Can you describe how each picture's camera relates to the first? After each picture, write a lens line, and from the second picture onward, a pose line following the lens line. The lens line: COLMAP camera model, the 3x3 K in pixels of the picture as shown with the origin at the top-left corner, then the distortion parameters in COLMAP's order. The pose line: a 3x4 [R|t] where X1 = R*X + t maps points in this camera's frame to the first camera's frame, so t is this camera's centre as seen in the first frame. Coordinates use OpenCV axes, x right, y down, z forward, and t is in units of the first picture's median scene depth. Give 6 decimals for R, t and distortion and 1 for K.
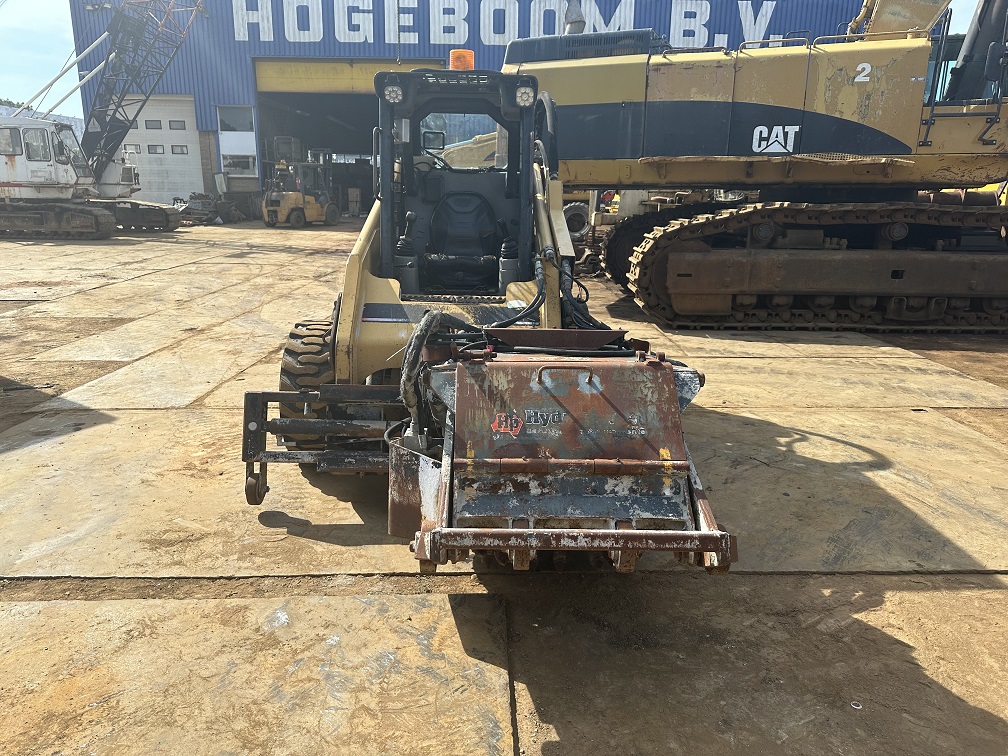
lens RADIAL K [[713.0, 0, 497.6], [0, 713.0, 378.6], [0, 0, 1]] dist [0.001218, -0.006089]
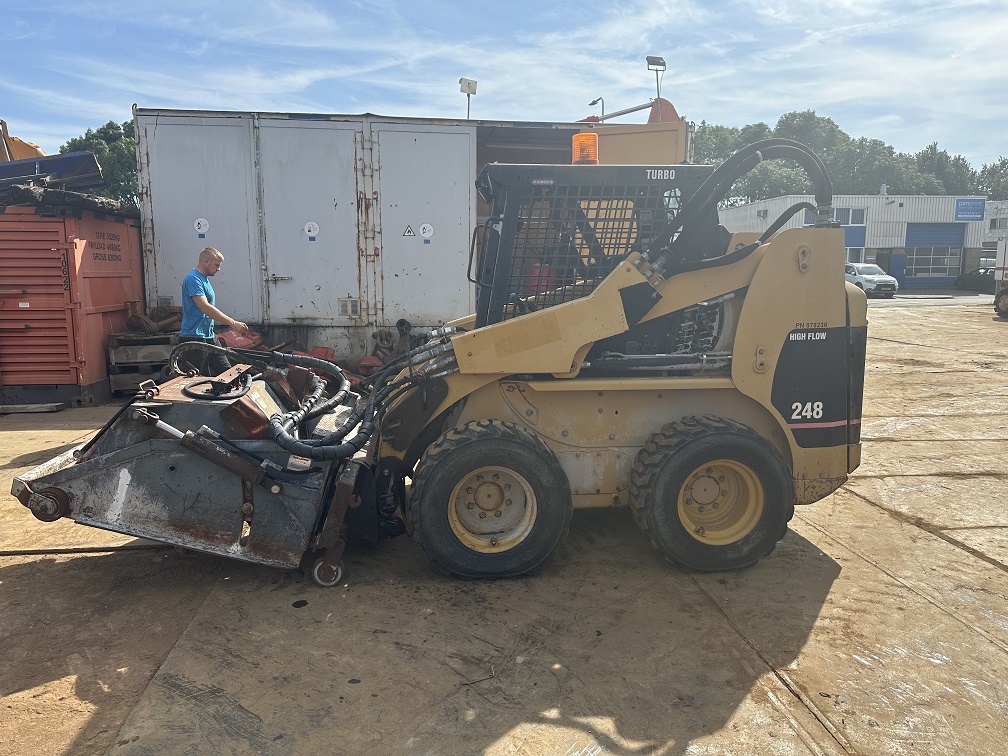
lens RADIAL K [[713.0, 0, 503.2], [0, 713.0, 377.2], [0, 0, 1]] dist [0.001218, -0.006089]
pose [[0.109787, 0.143135, -0.983595, 1.079328], [-0.259356, 0.959420, 0.110668, -0.252975], [0.959521, 0.242951, 0.142454, 0.953580]]
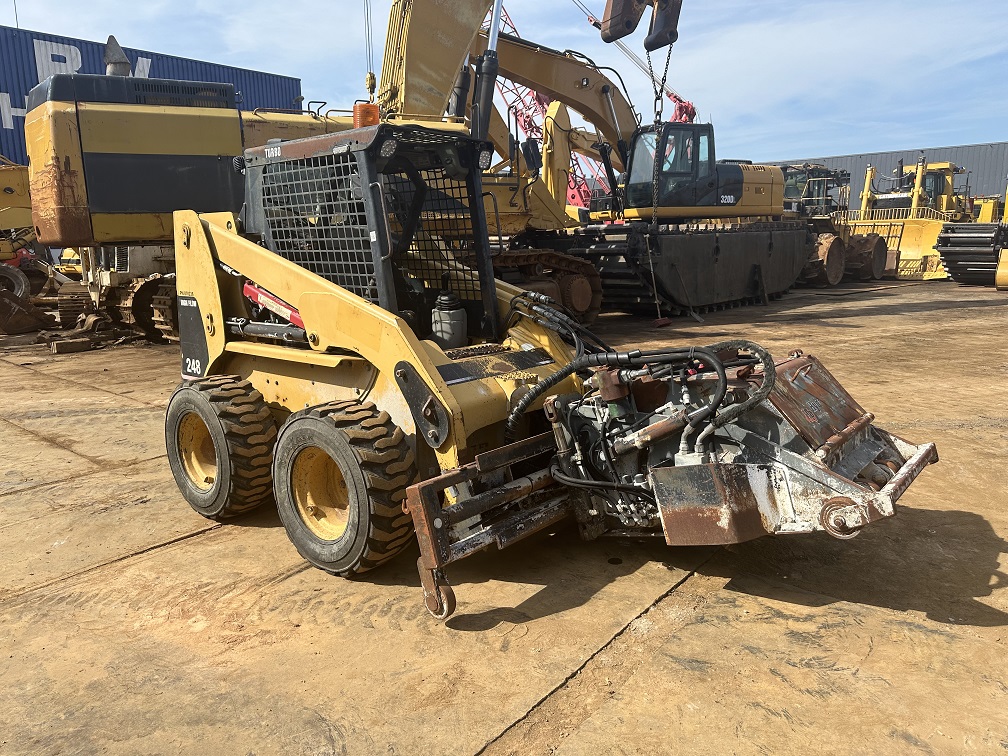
lens RADIAL K [[713.0, 0, 501.2], [0, 713.0, 377.2], [0, 0, 1]] dist [0.001218, -0.006089]
pose [[0.653228, -0.161064, 0.739832, -0.791817], [0.216105, 0.976129, 0.021698, -0.093729], [-0.725667, 0.145708, 0.672441, 0.317240]]
